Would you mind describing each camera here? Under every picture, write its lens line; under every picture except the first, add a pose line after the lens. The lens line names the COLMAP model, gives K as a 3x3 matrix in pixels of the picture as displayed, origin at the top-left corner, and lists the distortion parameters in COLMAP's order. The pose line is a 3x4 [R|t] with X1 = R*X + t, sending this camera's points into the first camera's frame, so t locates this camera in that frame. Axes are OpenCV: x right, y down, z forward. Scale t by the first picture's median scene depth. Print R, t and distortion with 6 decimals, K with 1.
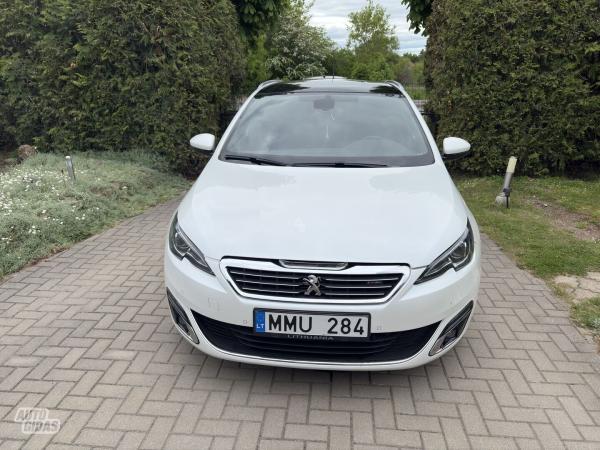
lens RADIAL K [[465.3, 0, 295.4], [0, 465.3, 227.3], [0, 0, 1]] dist [0.027278, -0.024019]
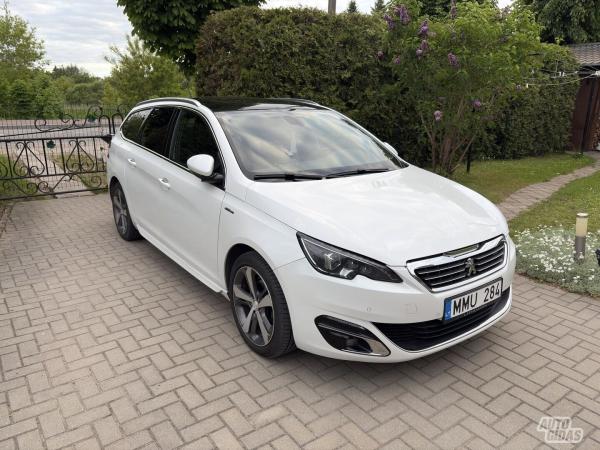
lens RADIAL K [[465.3, 0, 297.1], [0, 465.3, 224.4], [0, 0, 1]] dist [0.027278, -0.024019]
pose [[0.750184, -0.172226, 0.638406, -0.959537], [0.199757, 0.979402, 0.029485, -0.096997], [-0.630334, 0.105407, 0.769134, 0.322075]]
